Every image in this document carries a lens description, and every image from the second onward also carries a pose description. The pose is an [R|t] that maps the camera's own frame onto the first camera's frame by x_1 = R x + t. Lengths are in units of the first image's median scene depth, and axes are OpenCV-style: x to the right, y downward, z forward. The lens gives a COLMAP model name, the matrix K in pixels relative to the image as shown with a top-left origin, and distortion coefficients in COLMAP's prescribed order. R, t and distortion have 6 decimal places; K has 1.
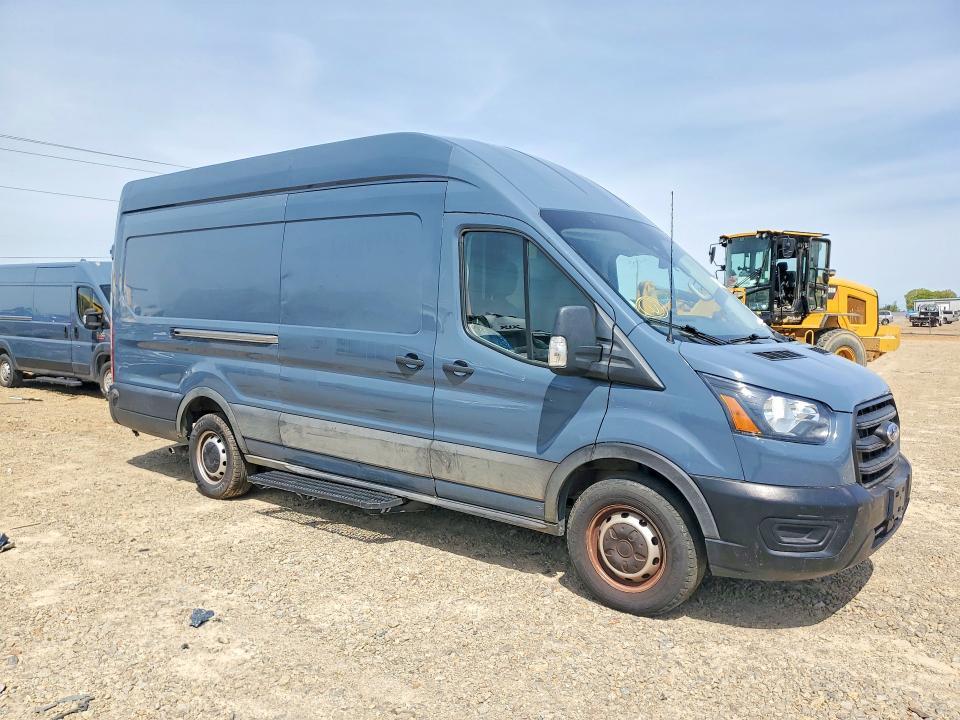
lens RADIAL K [[716.0, 0, 461.8], [0, 716.0, 363.0], [0, 0, 1]] dist [0.143107, -0.000252]
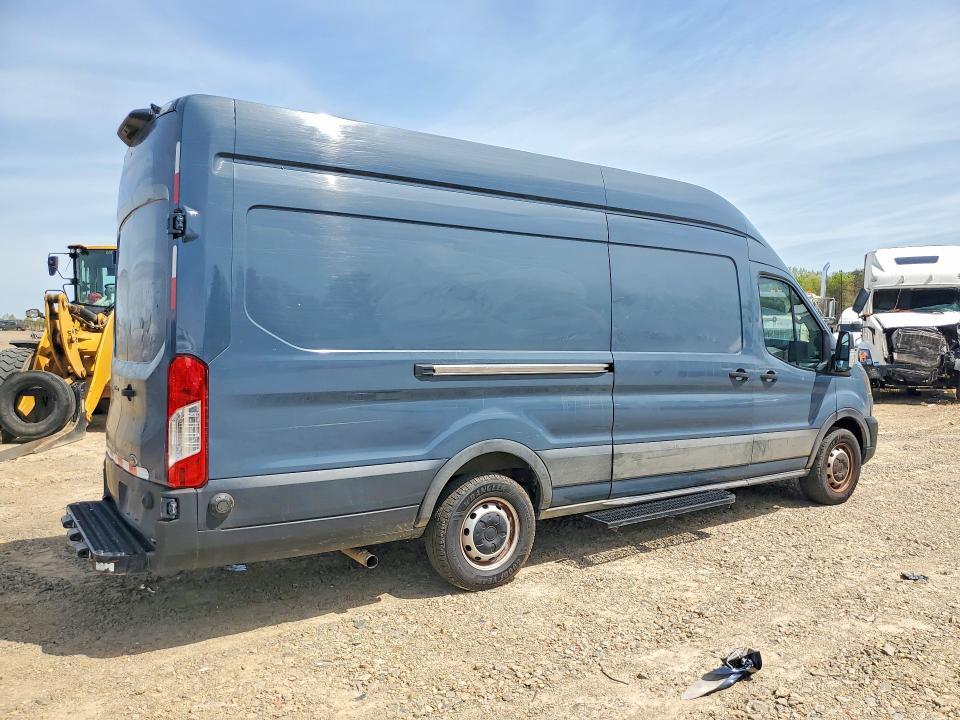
lens RADIAL K [[716.0, 0, 461.8], [0, 716.0, 363.0], [0, 0, 1]] dist [0.143107, -0.000252]
pose [[0.282983, -0.045913, 0.958025, -1.225030], [0.067892, 0.997307, 0.027742, -0.078827], [-0.956719, 0.057191, 0.285338, 0.941673]]
